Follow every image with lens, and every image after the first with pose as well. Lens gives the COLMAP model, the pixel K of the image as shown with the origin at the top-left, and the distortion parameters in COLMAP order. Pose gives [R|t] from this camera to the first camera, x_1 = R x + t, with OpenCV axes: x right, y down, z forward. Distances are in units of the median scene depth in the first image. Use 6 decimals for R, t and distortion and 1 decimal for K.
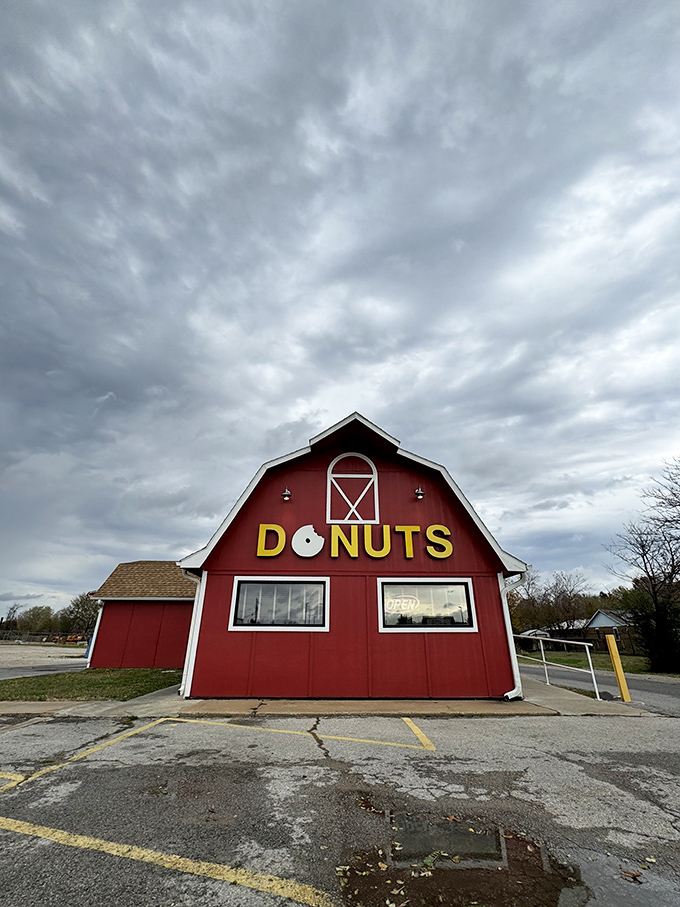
lens RADIAL K [[370.1, 0, 340.0], [0, 370.1, 453.5], [0, 0, 1]] dist [0.000387, -0.000009]
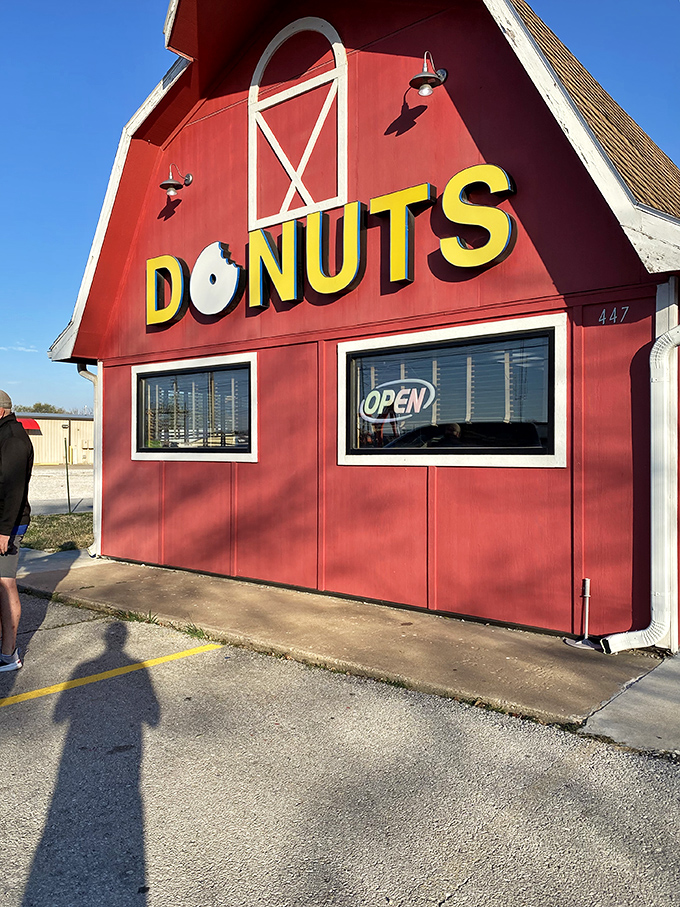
lens RADIAL K [[728.8, 0, 340.0], [0, 728.8, 453.5], [0, 0, 1]] dist [0.051932, -0.000111]
pose [[0.750791, 0.000218, -0.660540, 0.611681], [0.273007, 0.910489, 0.310609, 0.194435], [0.601482, -0.413534, 0.683527, 0.398710]]
